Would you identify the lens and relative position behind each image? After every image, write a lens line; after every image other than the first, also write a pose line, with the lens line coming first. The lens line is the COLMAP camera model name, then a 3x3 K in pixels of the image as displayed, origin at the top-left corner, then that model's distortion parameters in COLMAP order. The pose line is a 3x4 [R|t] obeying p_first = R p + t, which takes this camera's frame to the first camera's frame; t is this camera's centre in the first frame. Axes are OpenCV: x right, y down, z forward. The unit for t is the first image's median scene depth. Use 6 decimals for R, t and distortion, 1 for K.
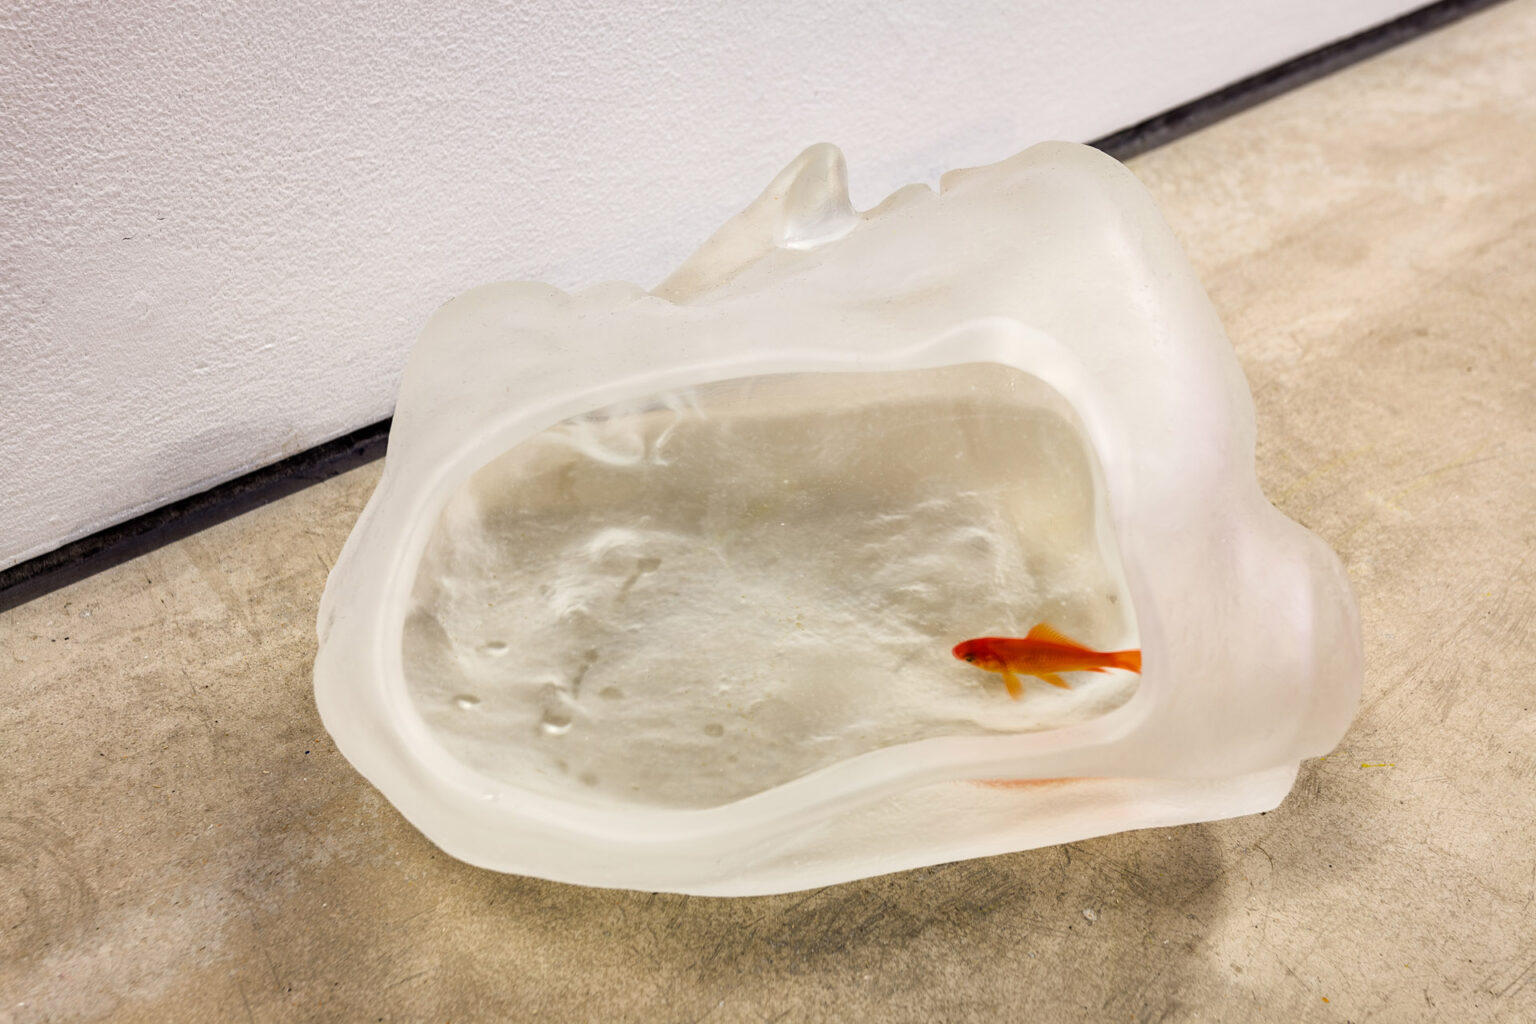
lens RADIAL K [[1642.0, 0, 767.5], [0, 1642.0, 512.2], [0, 0, 1]] dist [0.011200, 0.000000]
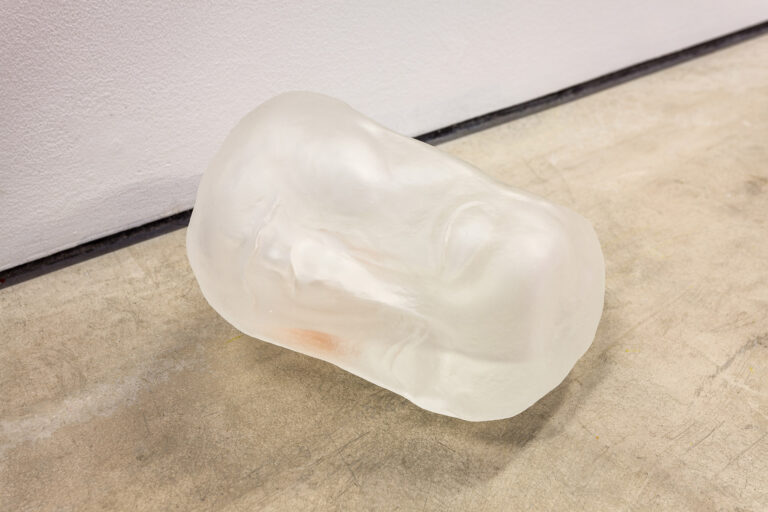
lens RADIAL K [[816.5, 0, 384.3], [0, 816.5, 255.9], [0, 0, 1]] dist [0.002404, 0.000000]
pose [[0.998883, 0.027322, -0.038545, 0.060280], [-0.029632, 0.997717, -0.060693, 0.097668], [0.036798, 0.061768, 0.997412, -0.162818]]
